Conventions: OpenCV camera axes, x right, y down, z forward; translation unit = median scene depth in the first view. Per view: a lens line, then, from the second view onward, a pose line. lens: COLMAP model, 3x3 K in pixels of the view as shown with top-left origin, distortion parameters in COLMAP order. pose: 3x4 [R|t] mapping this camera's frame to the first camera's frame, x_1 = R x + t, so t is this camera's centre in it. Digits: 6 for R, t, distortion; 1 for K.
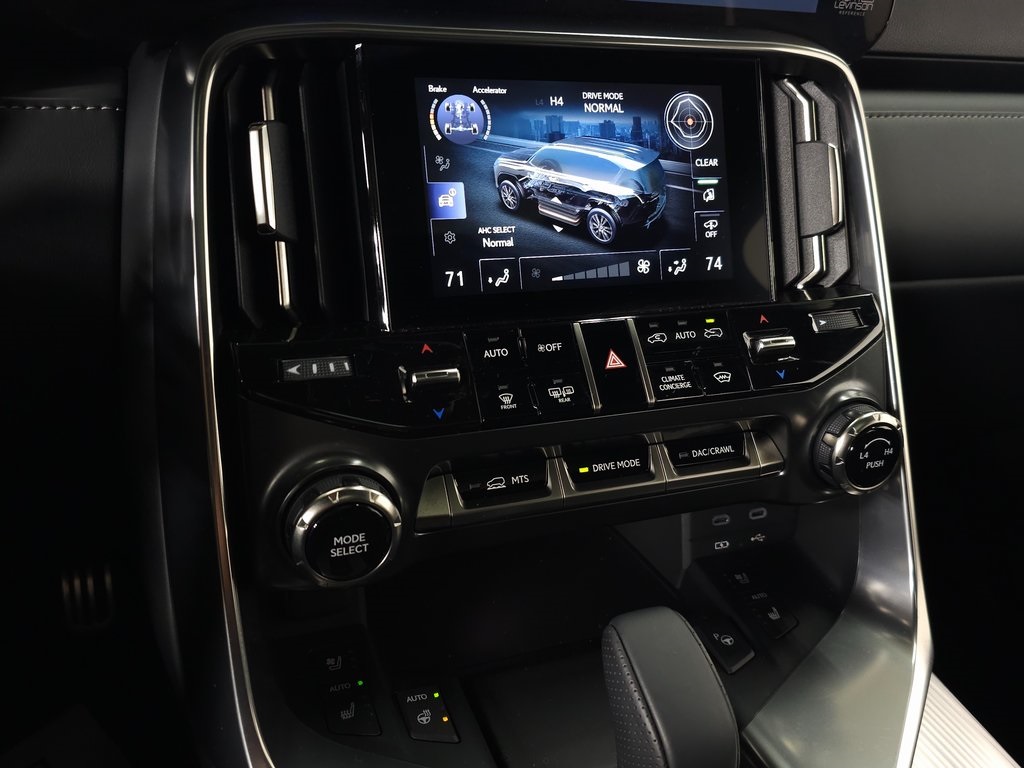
lens RADIAL K [[871.3, 0, 513.4], [0, 871.3, 375.8], [0, 0, 1]] dist [0.156976, -0.458170]
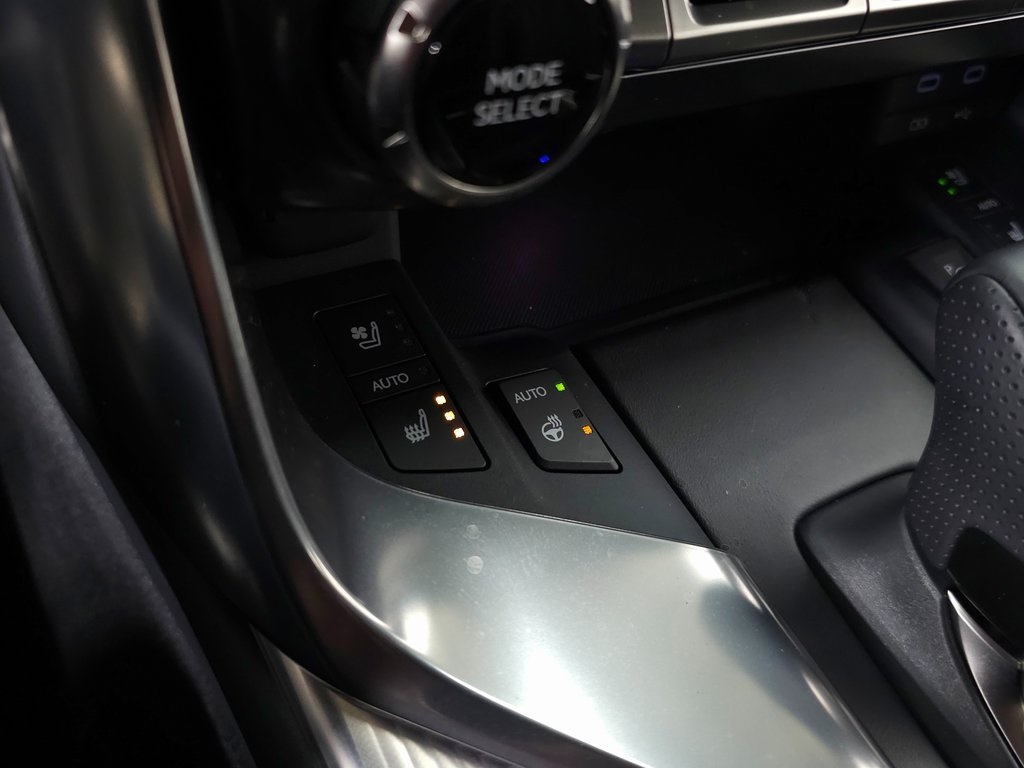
lens RADIAL K [[965.9, 0, 512.0], [0, 965.9, 384.0], [0, 0, 1]] dist [0.094921, -0.162753]
pose [[0.986023, -0.029033, 0.164057, -0.221932], [-0.043552, 0.905544, 0.422012, 0.107065], [-0.160813, -0.423259, 0.891623, 0.474598]]
